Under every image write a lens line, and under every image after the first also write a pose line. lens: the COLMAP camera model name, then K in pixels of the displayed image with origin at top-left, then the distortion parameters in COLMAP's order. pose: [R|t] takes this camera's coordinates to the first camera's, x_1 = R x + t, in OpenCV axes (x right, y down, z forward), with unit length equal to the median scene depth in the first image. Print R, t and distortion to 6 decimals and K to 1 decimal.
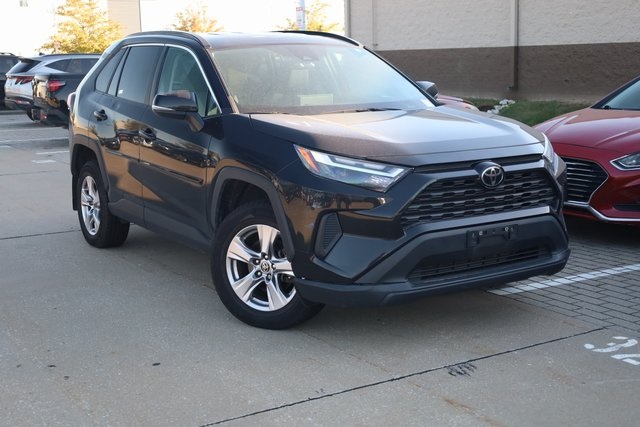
lens RADIAL K [[876.4, 0, 320.0], [0, 876.4, 213.5], [0, 0, 1]] dist [0.019140, 0.068883]
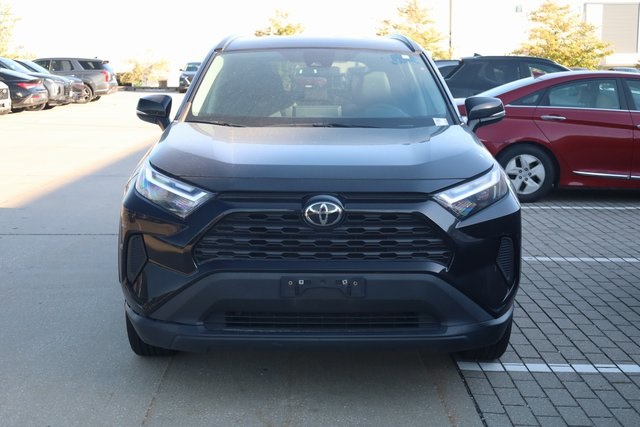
lens RADIAL K [[919.4, 0, 321.2], [0, 919.4, 213.2], [0, 0, 1]] dist [0.043592, 0.037039]
pose [[0.872302, 0.105155, -0.477526, 0.588535], [-0.113129, 0.993506, 0.012123, -0.052216], [0.475700, 0.043448, 0.878534, 0.256121]]
